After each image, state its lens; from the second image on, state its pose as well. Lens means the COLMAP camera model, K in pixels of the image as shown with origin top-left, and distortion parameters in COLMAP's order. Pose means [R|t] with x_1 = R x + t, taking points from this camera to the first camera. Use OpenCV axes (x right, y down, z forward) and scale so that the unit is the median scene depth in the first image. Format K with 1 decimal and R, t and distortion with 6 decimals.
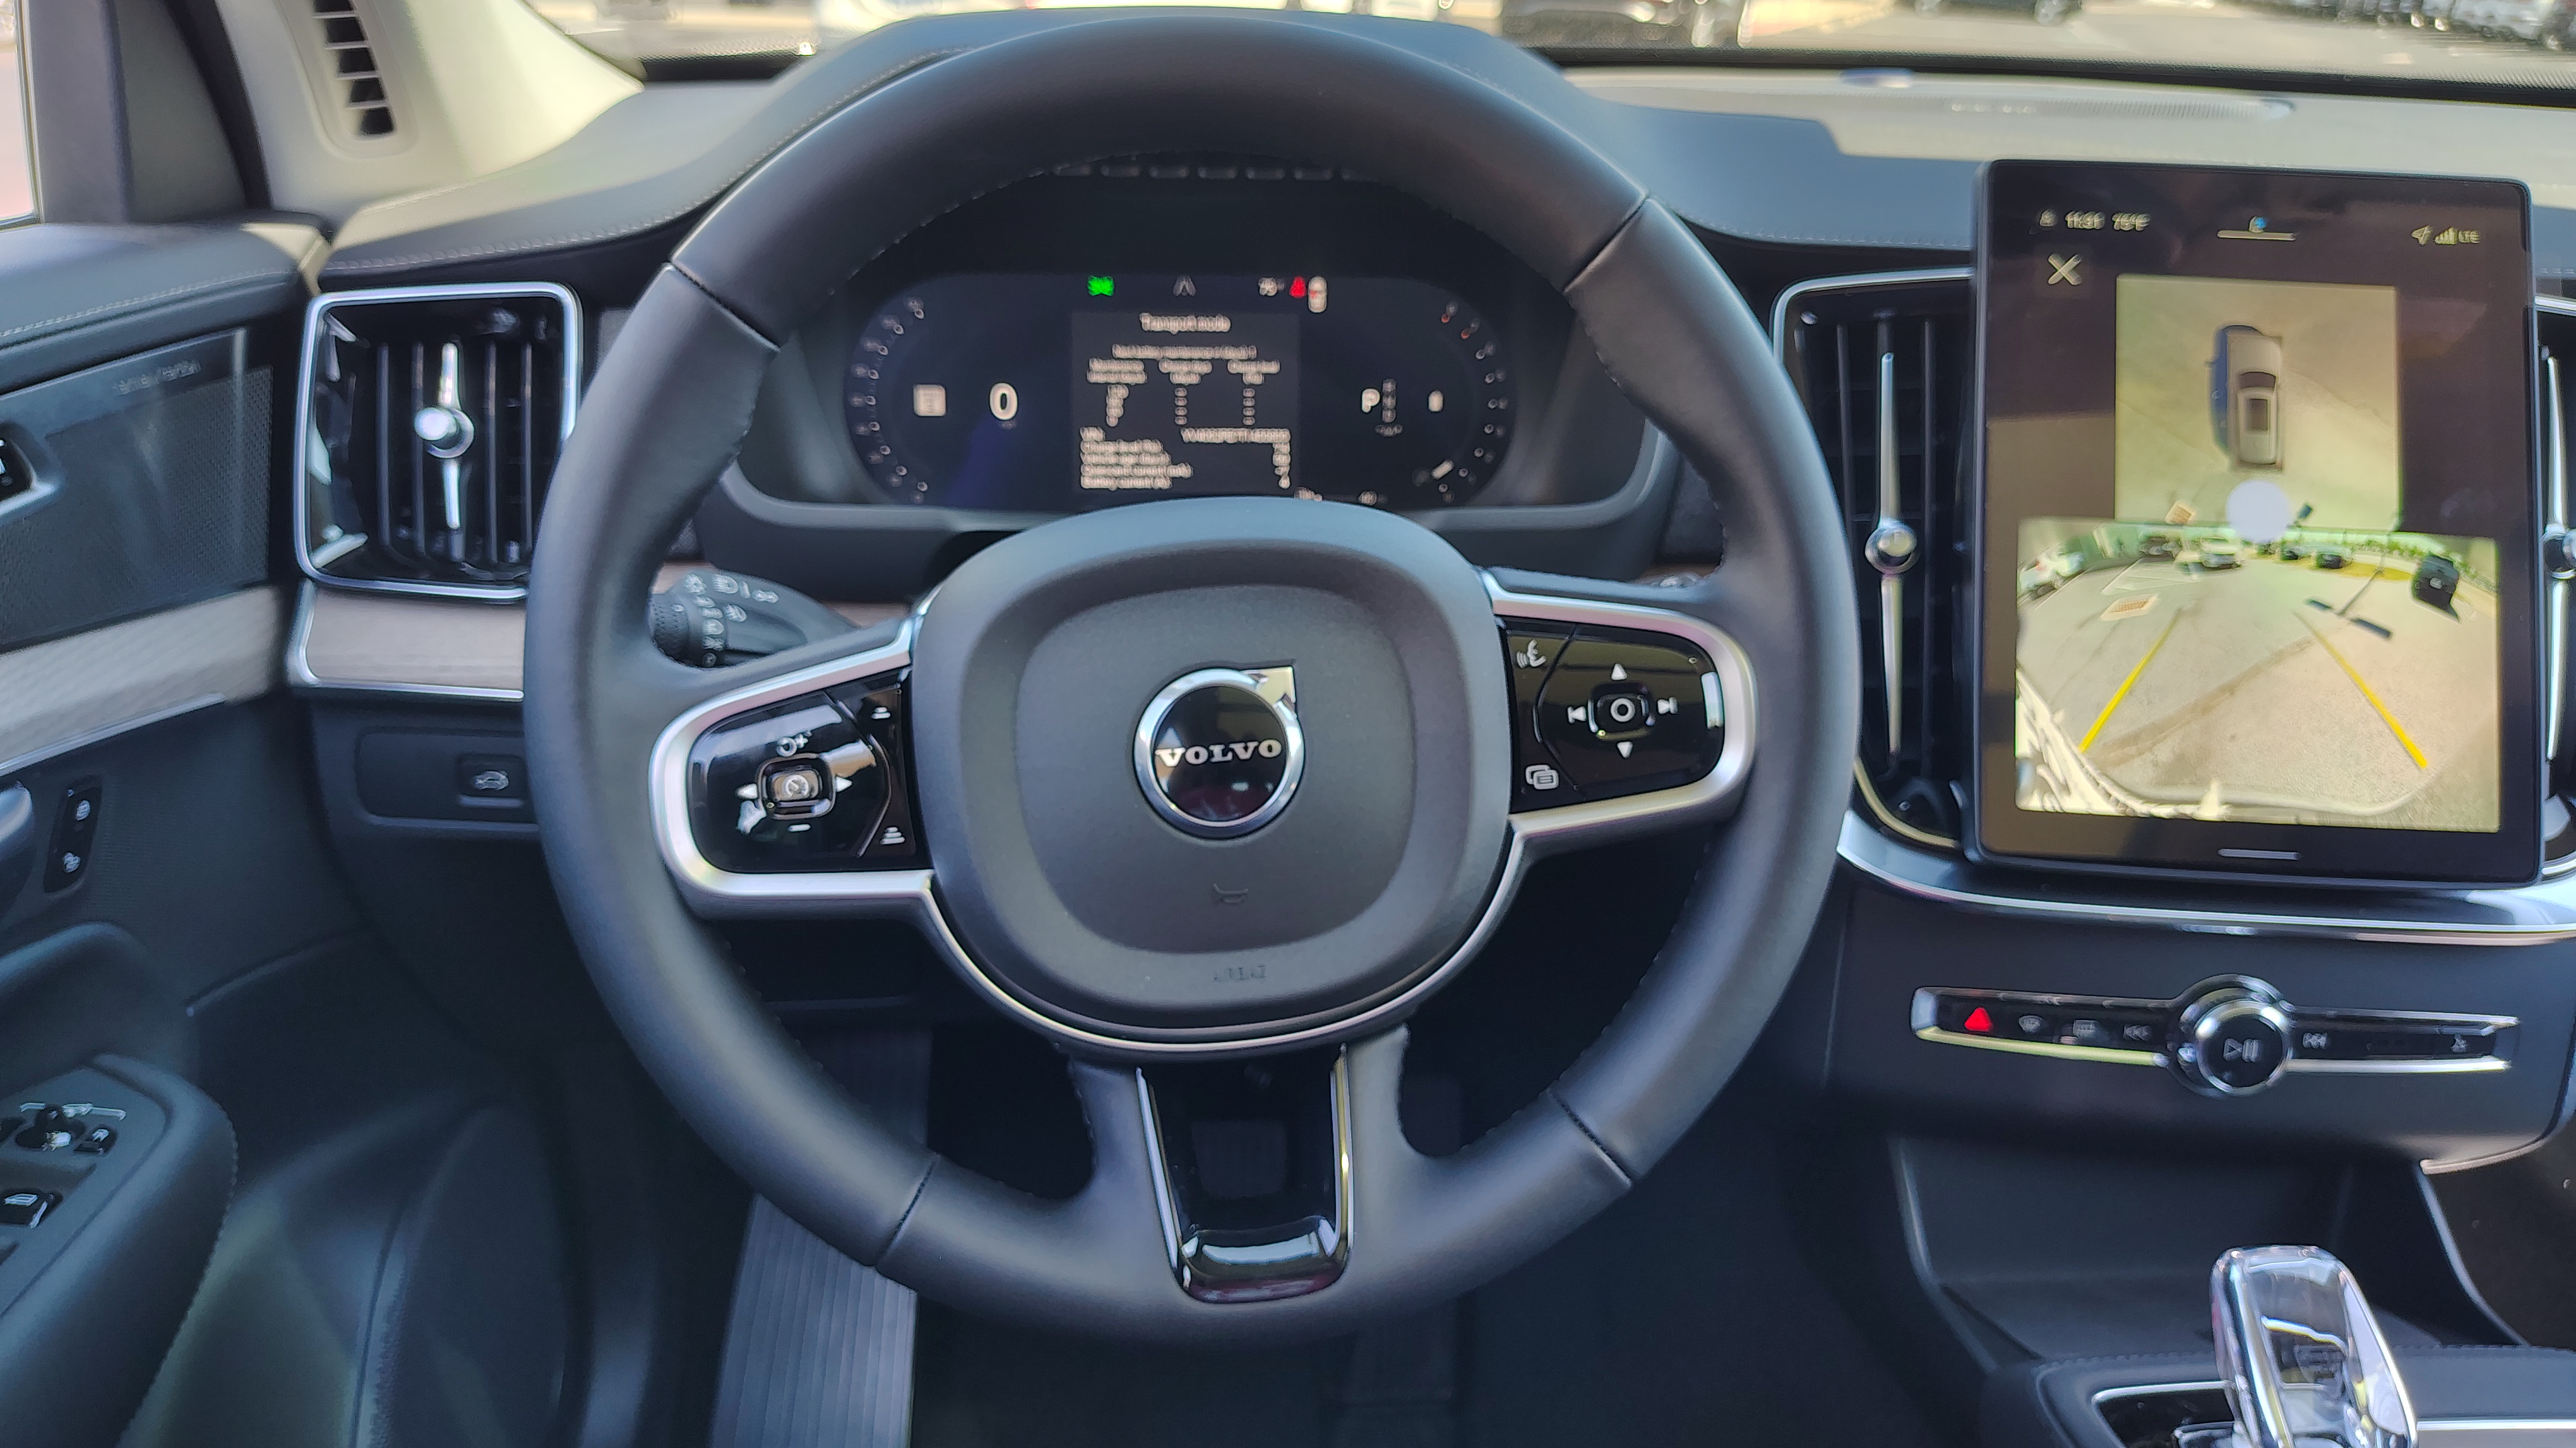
lens RADIAL K [[1825.3, 0, 1288.1], [0, 1825.3, 713.6], [0, 0, 1]] dist [-0.005641, -0.012455]
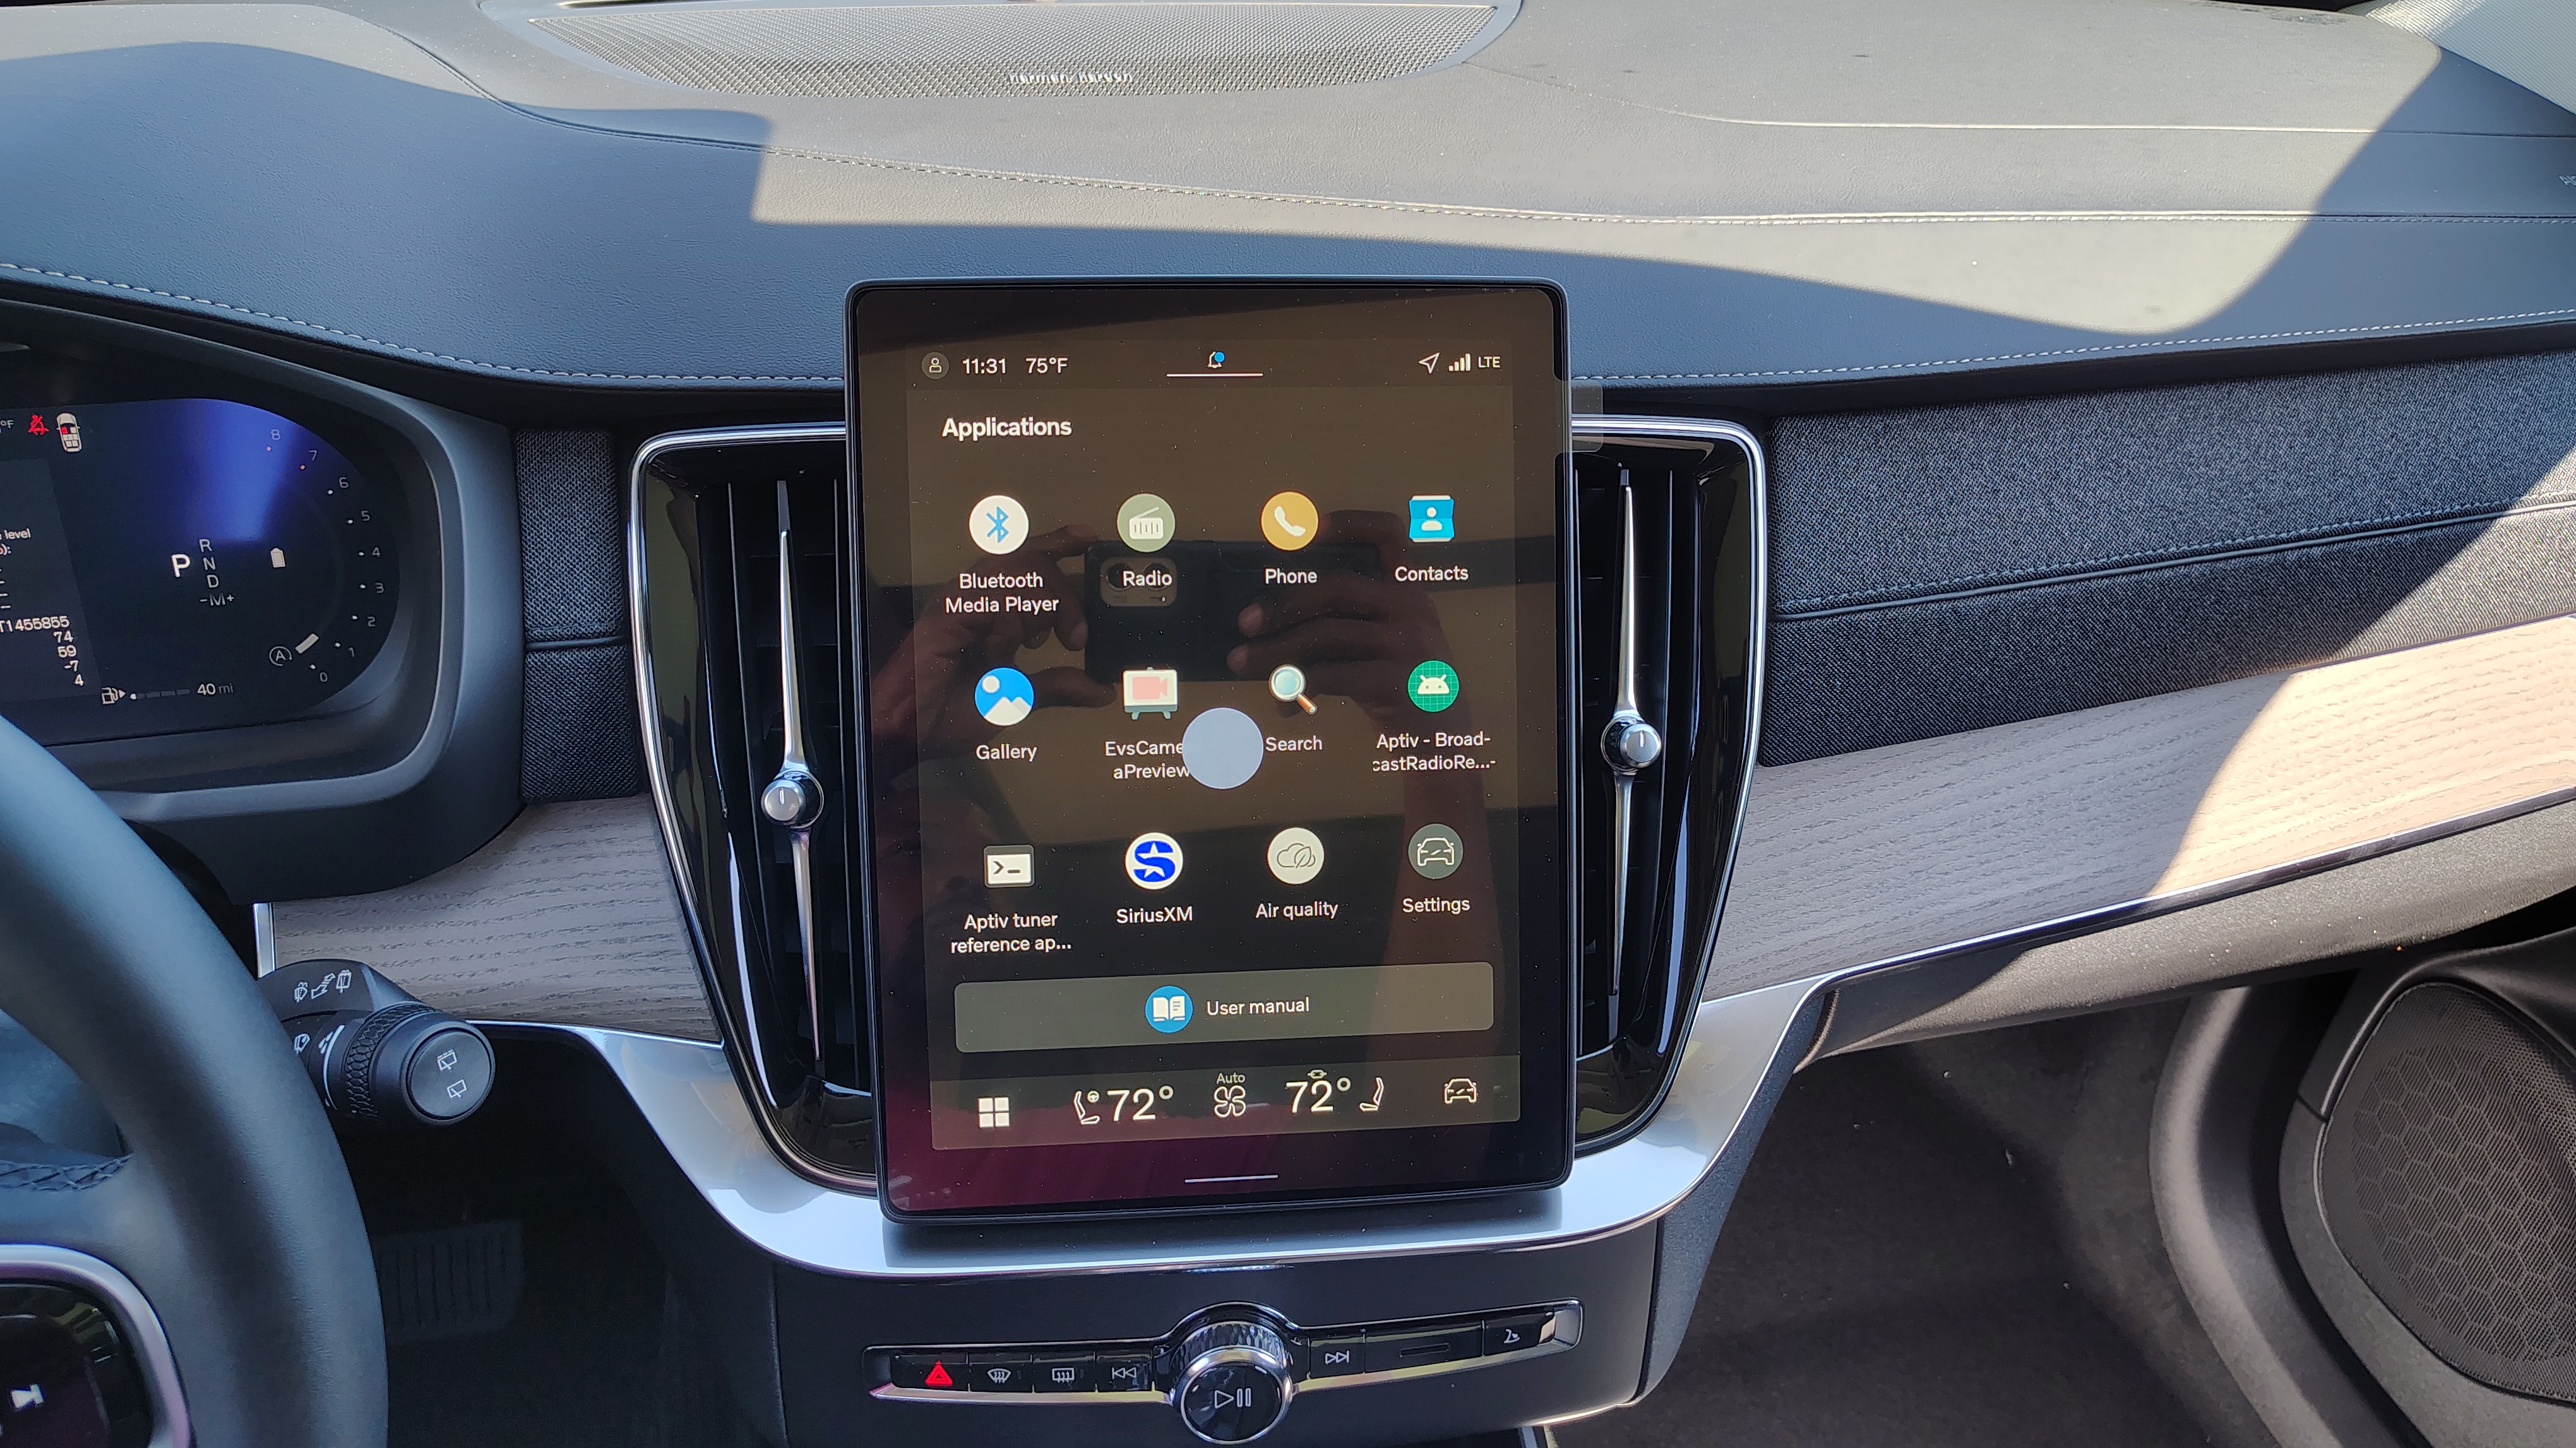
lens RADIAL K [[1825.3, 0, 1288.1], [0, 1825.3, 713.6], [0, 0, 1]] dist [-0.005641, -0.012455]
pose [[0.986590, -0.080725, 0.141857, 0.453701], [0.054249, 0.981900, 0.181462, -0.265768], [-0.153938, -0.171333, 0.973112, 0.245350]]
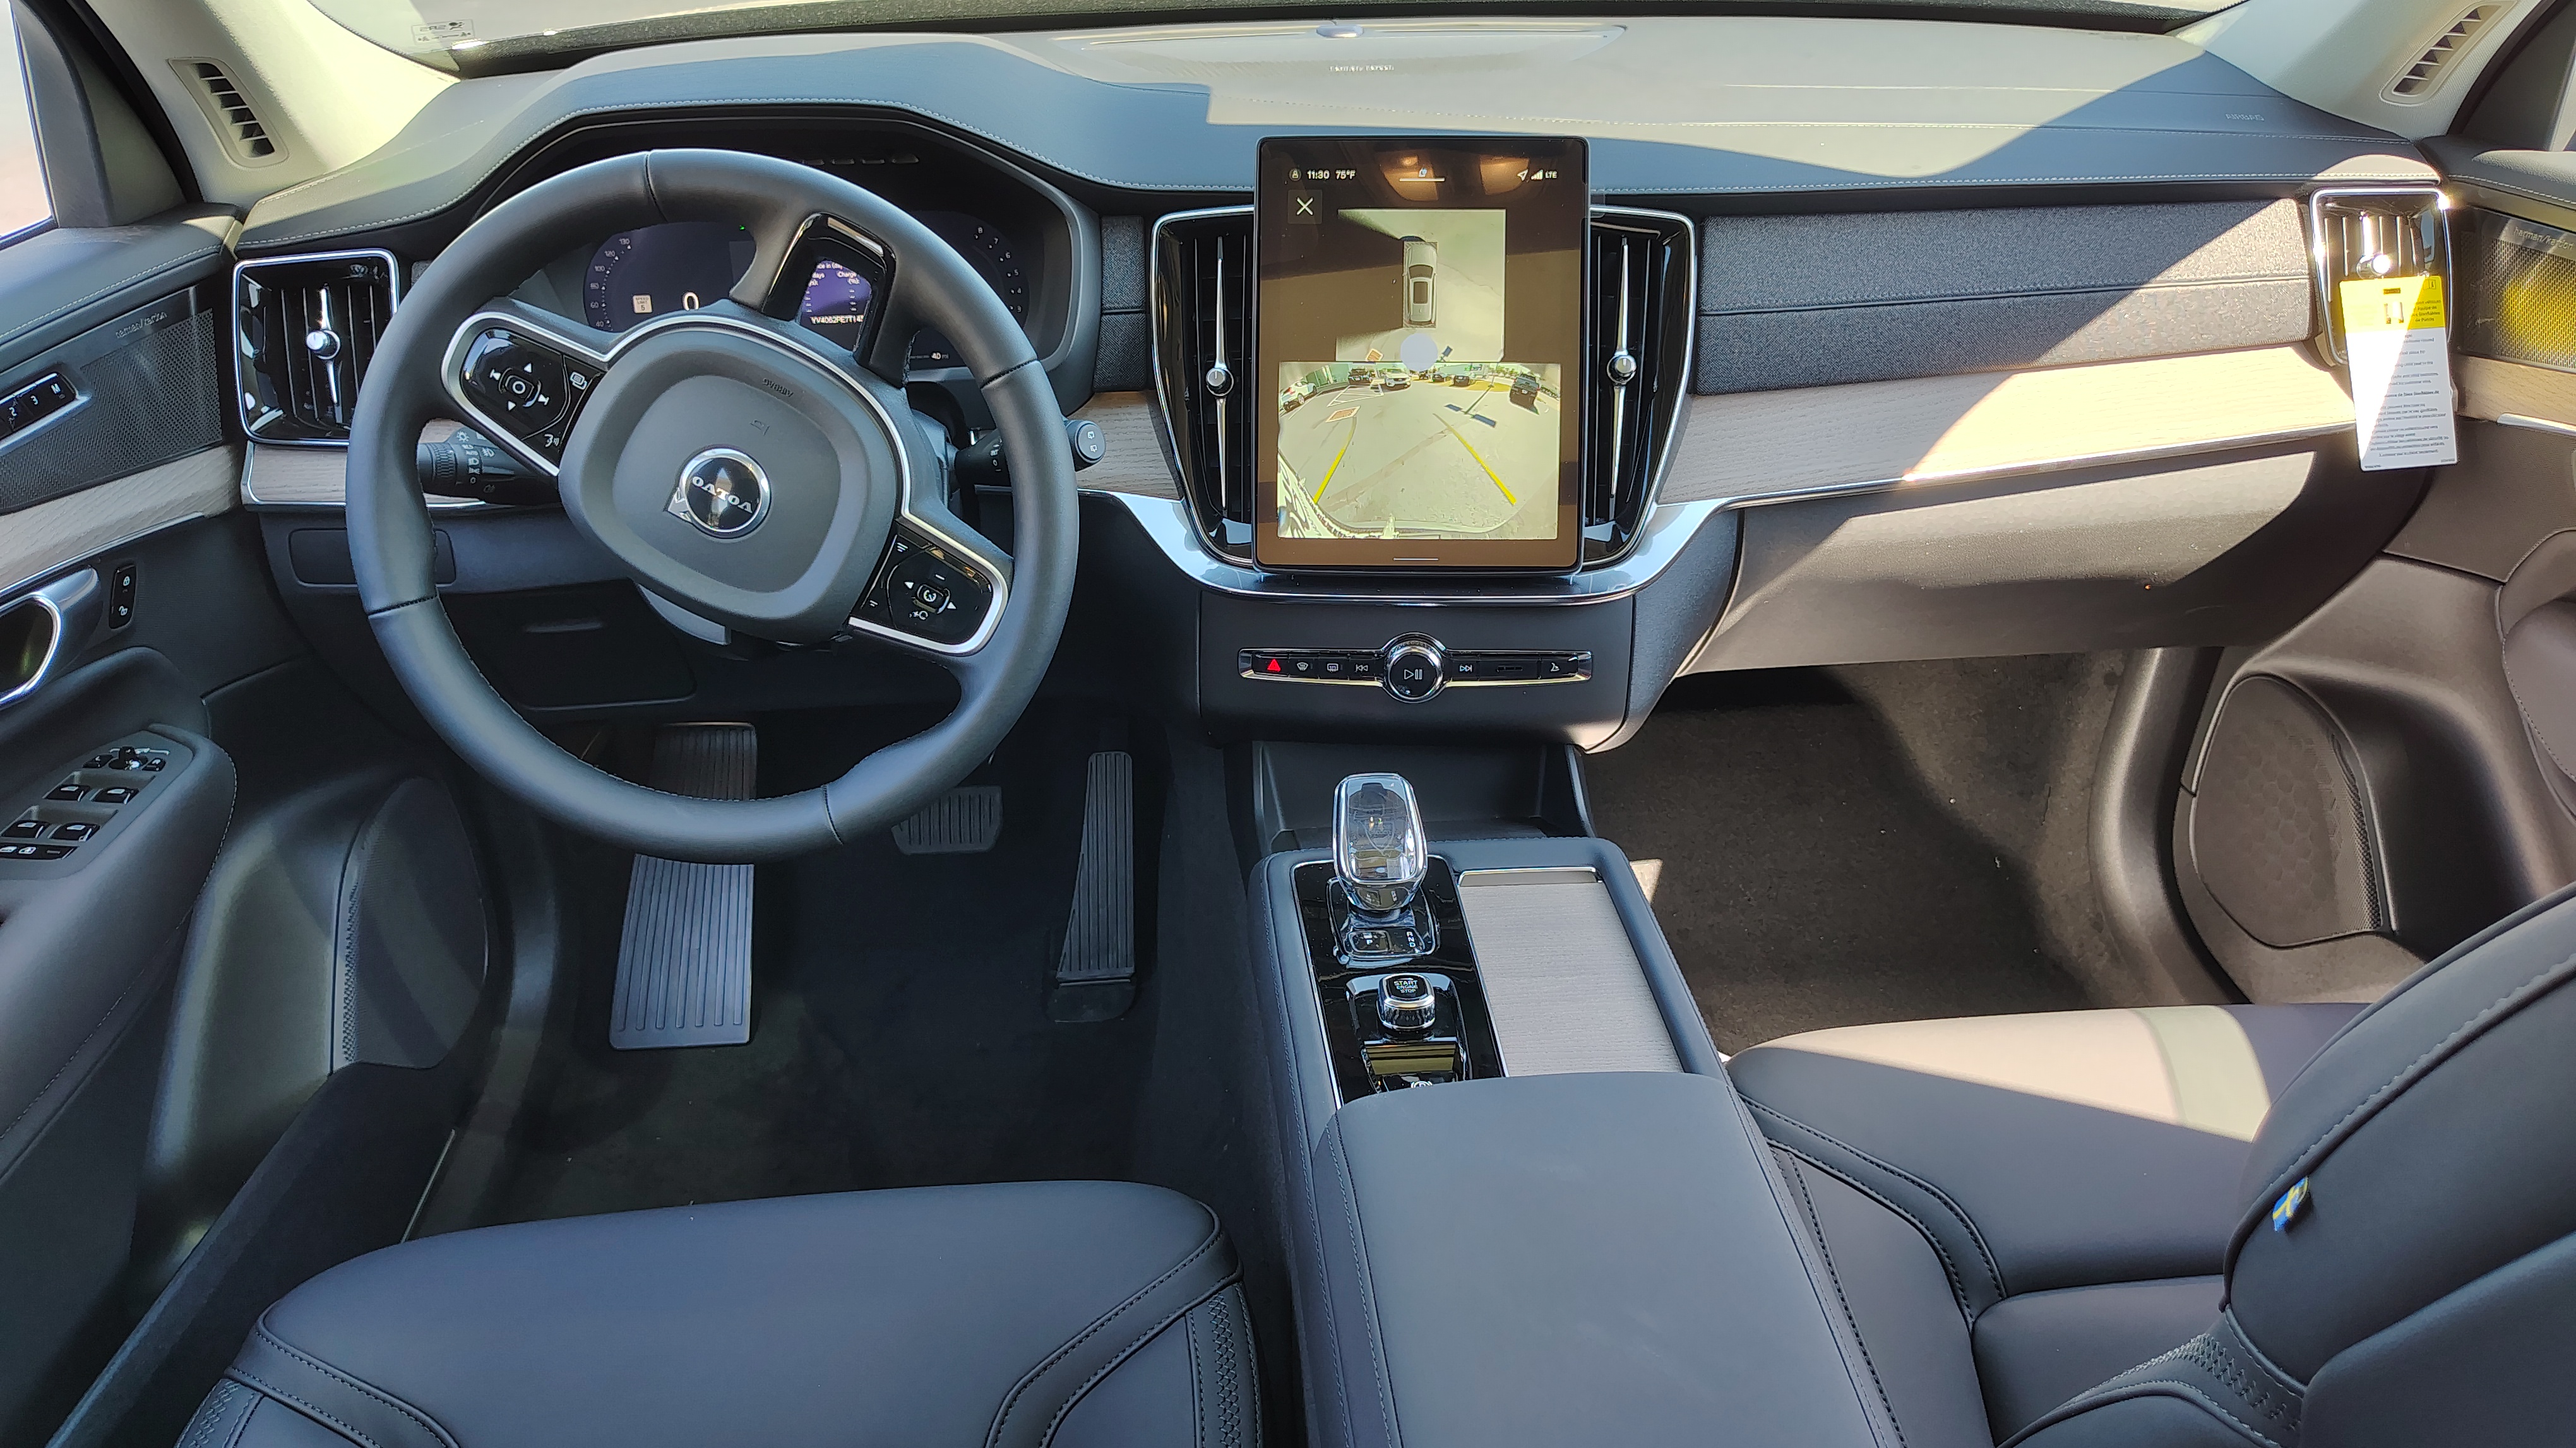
lens RADIAL K [[1739.4, 0, 1290.6], [0, 1739.4, 698.0], [0, 0, 1]] dist [0.002964, -0.002669]
pose [[0.999202, -0.039944, 0.000723, 0.403972], [0.039605, 0.992771, 0.113300, 0.017536], [-0.005243, -0.113180, 0.993561, -0.612934]]
